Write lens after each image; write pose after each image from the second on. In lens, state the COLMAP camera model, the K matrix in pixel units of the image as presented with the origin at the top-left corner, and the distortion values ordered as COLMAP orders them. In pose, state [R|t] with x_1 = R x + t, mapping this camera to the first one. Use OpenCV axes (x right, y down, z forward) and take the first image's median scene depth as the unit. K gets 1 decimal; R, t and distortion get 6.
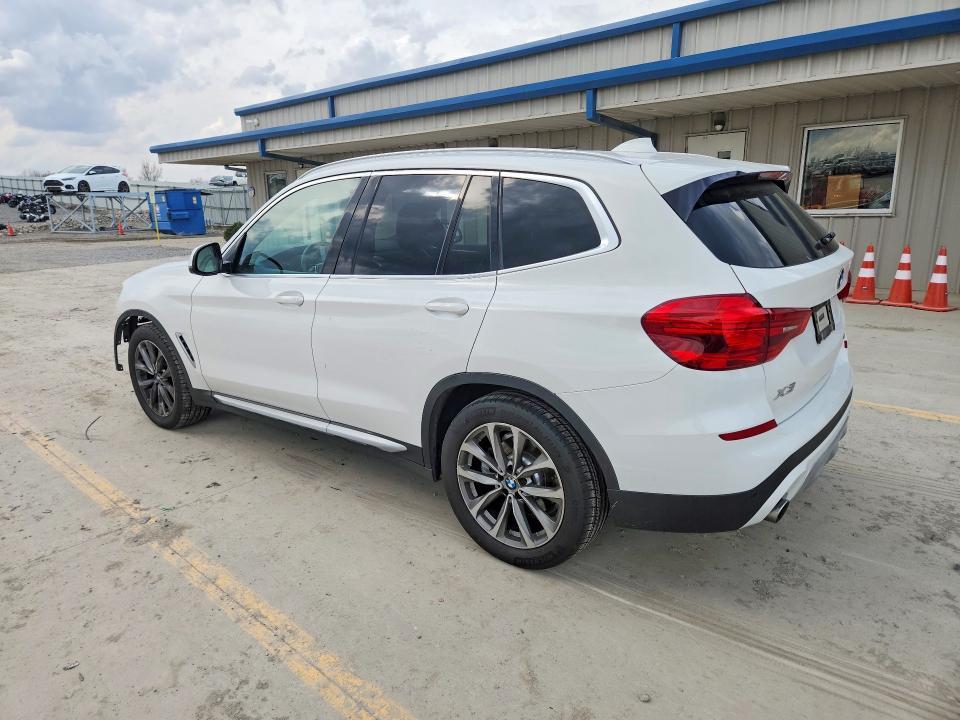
lens RADIAL K [[659.8, 0, 479.4], [0, 659.8, 360.4], [0, 0, 1]] dist [0.061383, -0.072996]
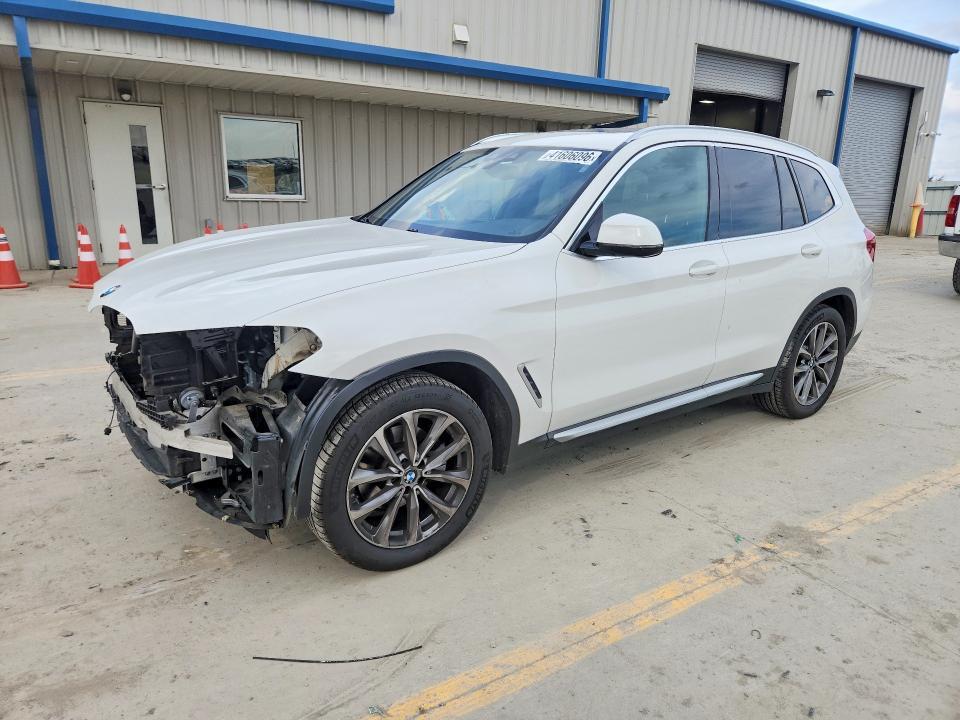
lens RADIAL K [[660.8, 0, 476.5], [0, 660.8, 346.3], [0, 0, 1]] dist [0.058099, -0.057940]
pose [[0.244160, -0.203131, 0.948221, -1.236827], [0.205247, 0.966487, 0.154194, -0.191937], [-0.947765, 0.156972, 0.277670, 1.006356]]
